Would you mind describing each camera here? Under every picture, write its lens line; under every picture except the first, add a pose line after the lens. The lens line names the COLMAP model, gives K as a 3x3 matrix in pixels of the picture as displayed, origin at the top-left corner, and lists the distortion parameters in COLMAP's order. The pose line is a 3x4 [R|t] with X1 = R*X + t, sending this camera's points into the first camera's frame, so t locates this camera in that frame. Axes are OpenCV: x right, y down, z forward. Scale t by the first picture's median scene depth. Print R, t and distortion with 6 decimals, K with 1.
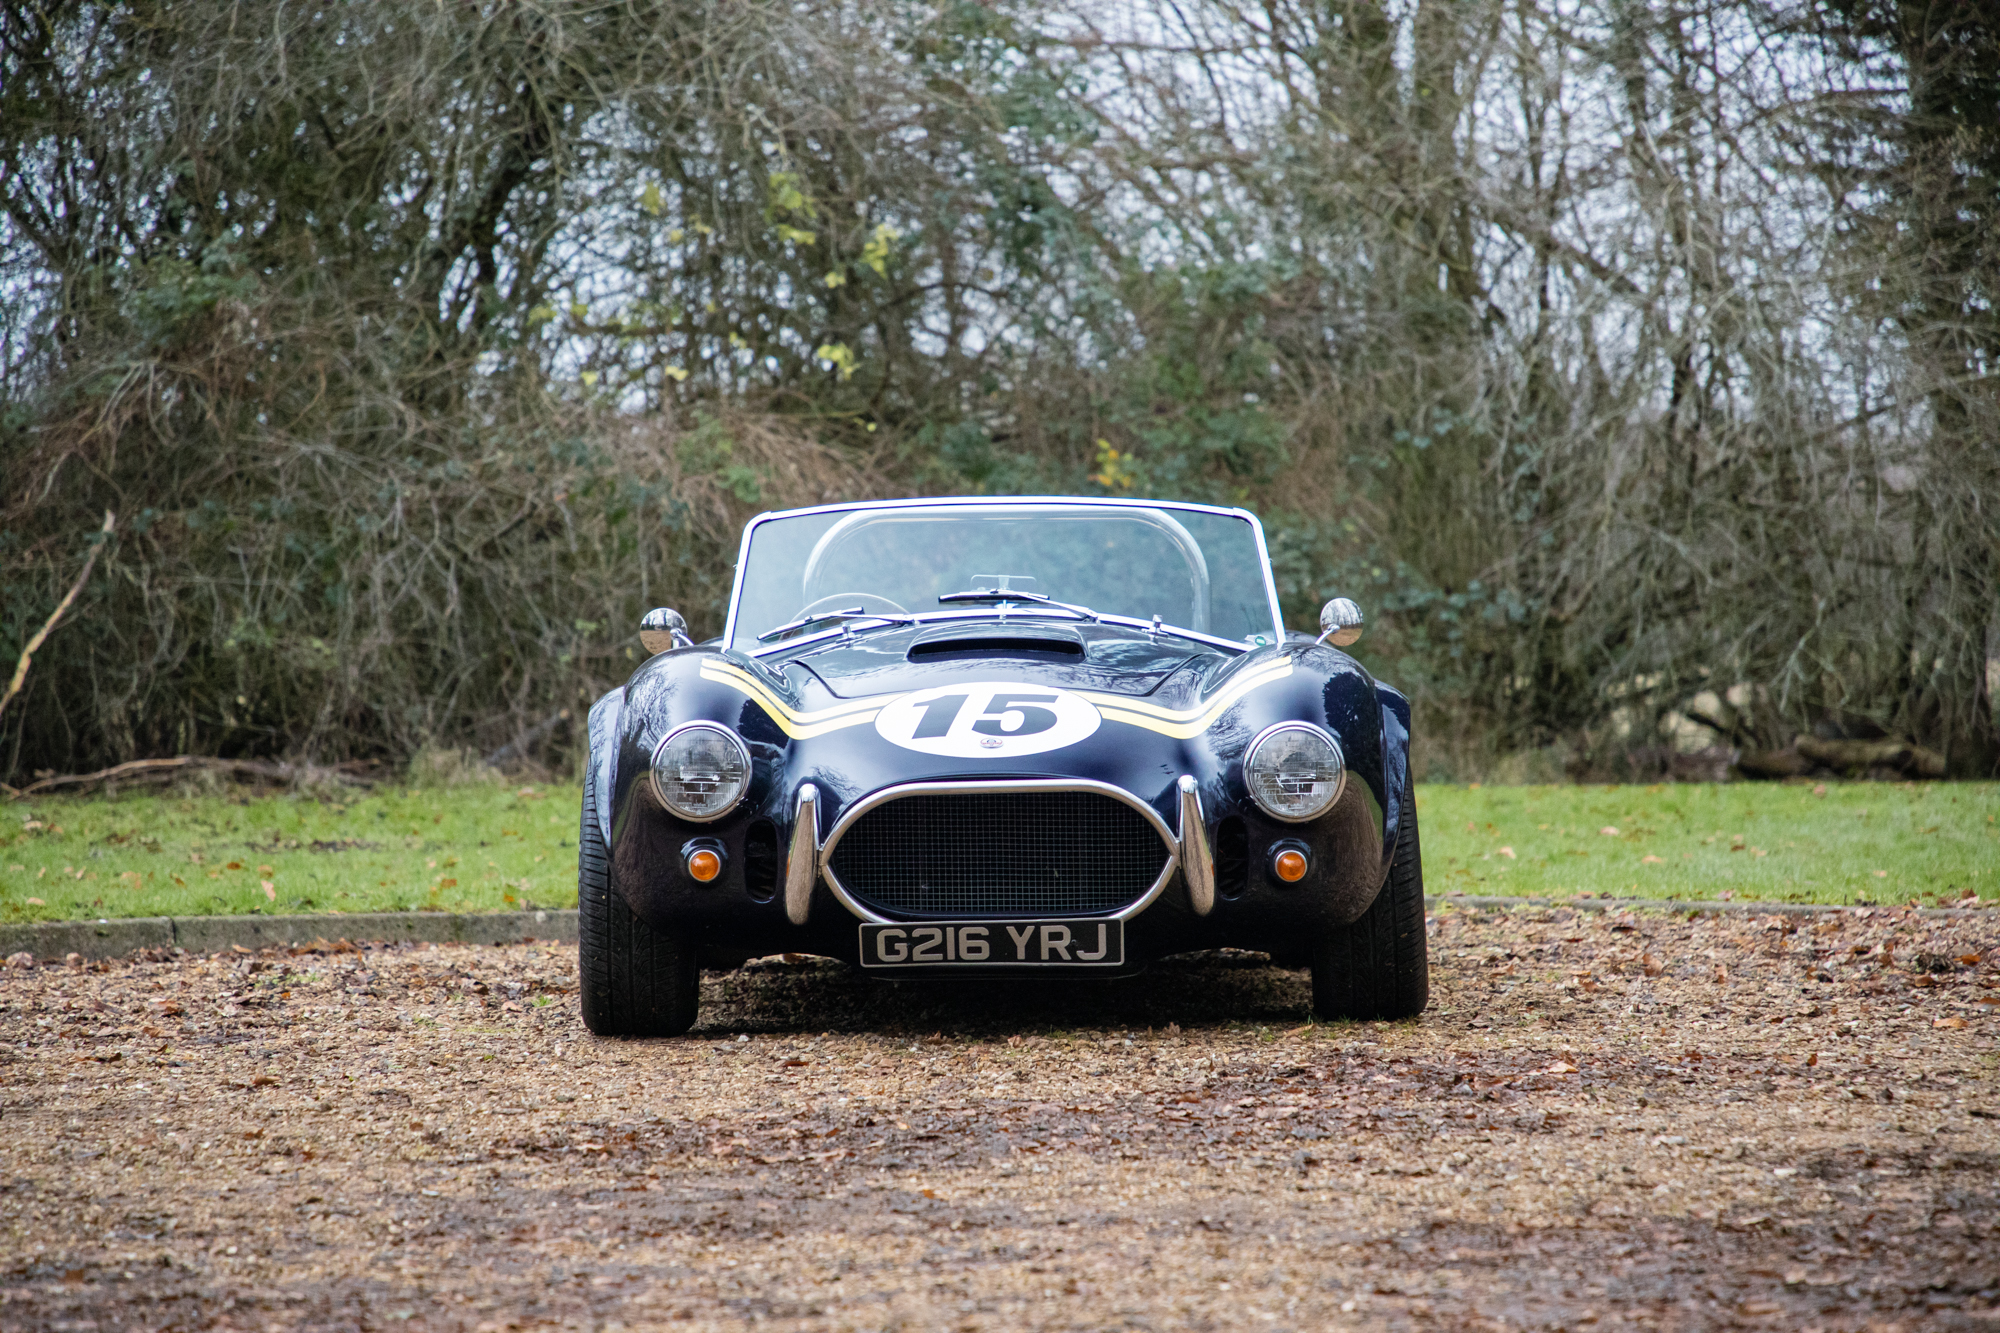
lens RADIAL K [[6038.1, 0, 997.5], [0, 6038.1, 659.8], [0, 0, 1]] dist [0.677984, 0.000000]
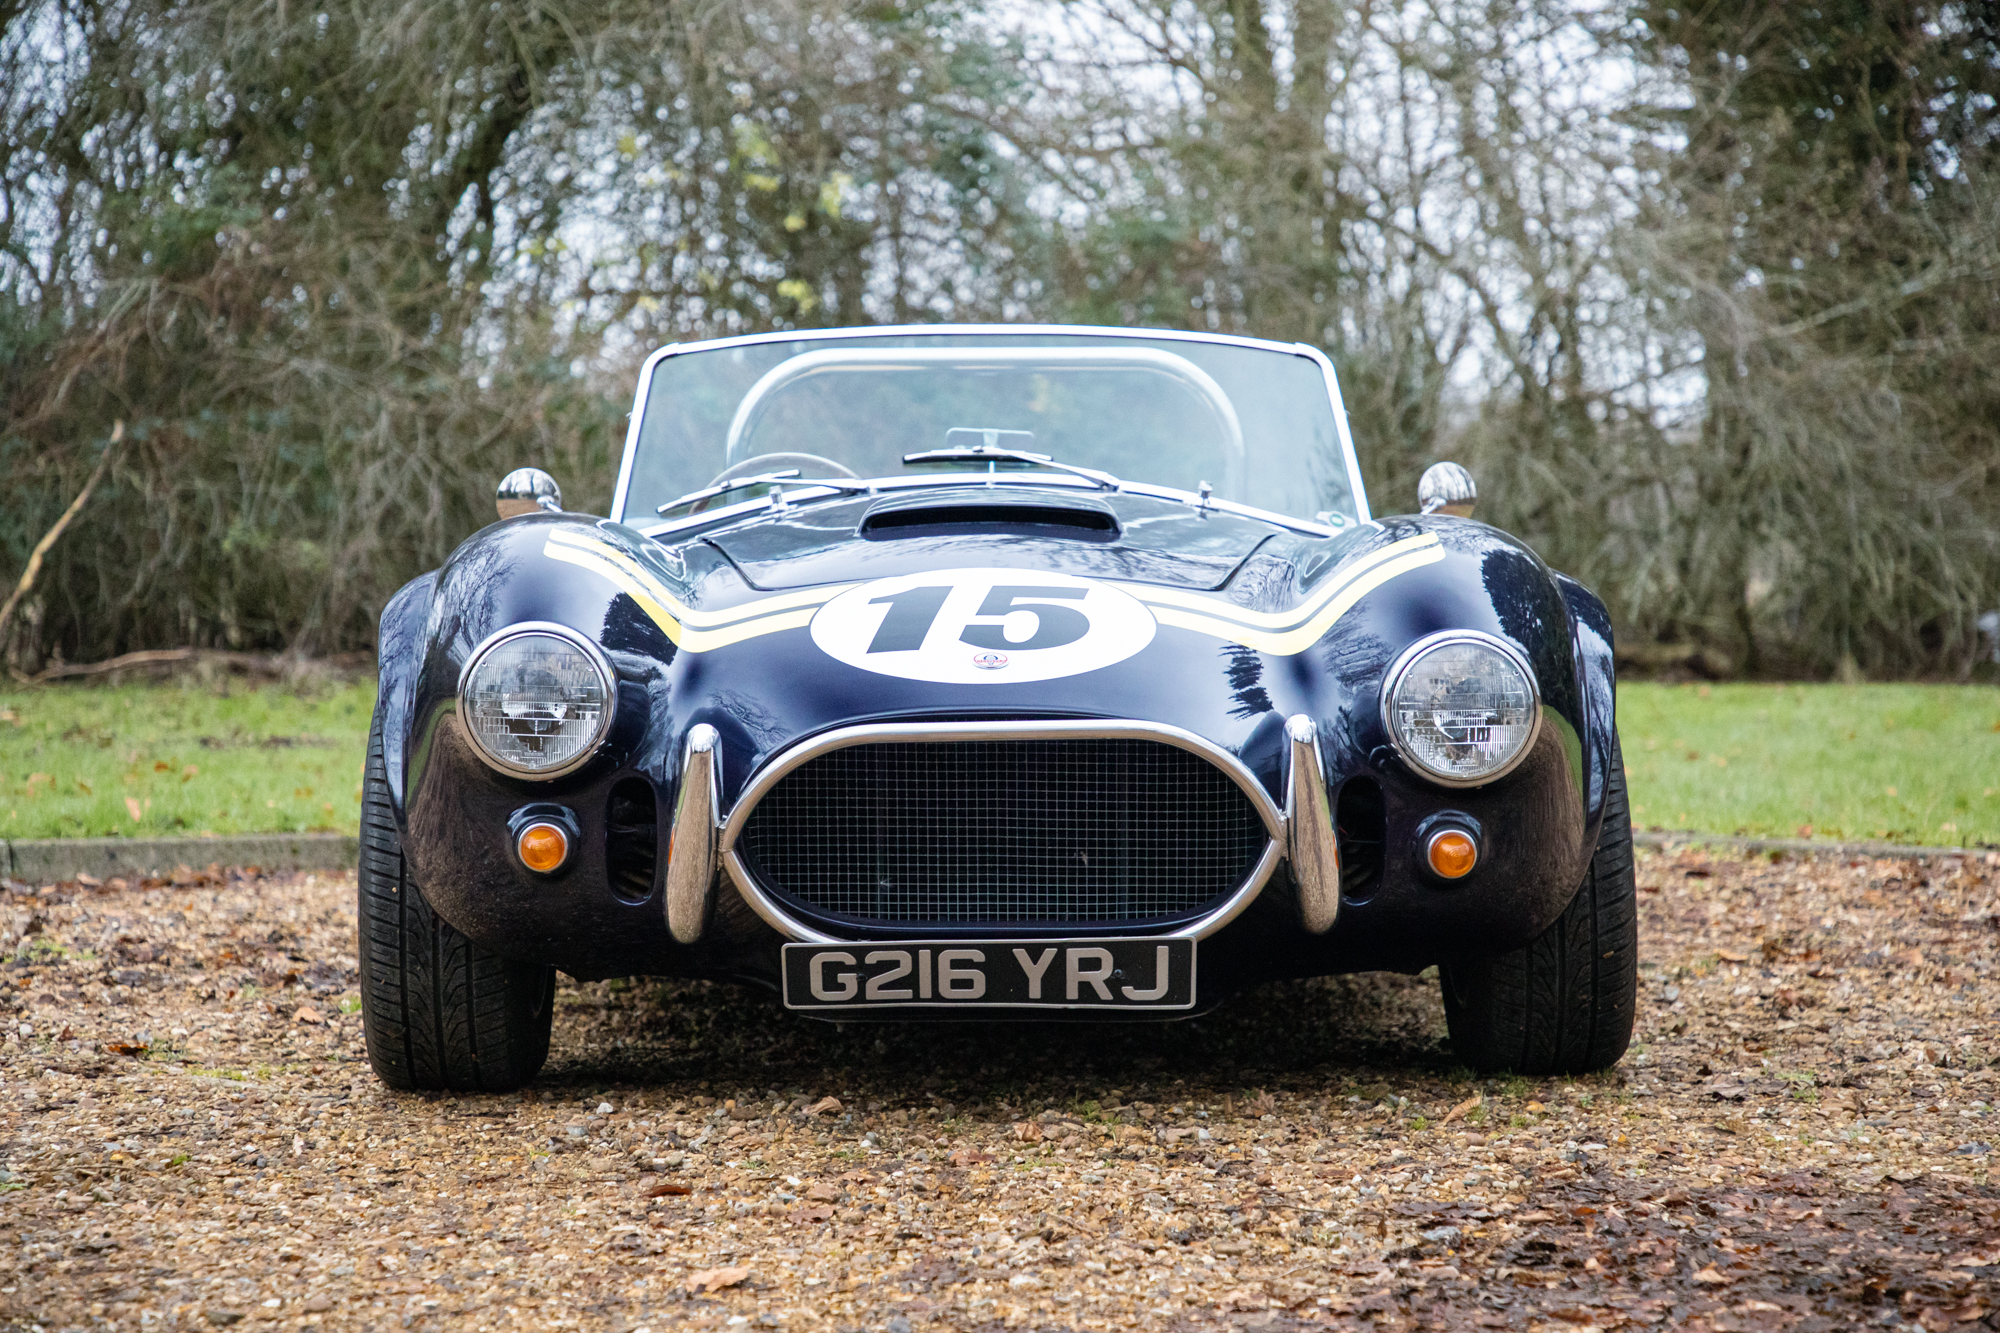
lens RADIAL K [[4241.8, 0, 1005.2], [0, 4241.8, 668.5], [0, 0, 1]] dist [0.266289, 0.000000]
pose [[0.999774, 0.007394, 0.019936, -0.007447], [-0.007808, 0.999754, 0.020776, 0.004637], [-0.019778, -0.020927, 0.999585, 0.485300]]
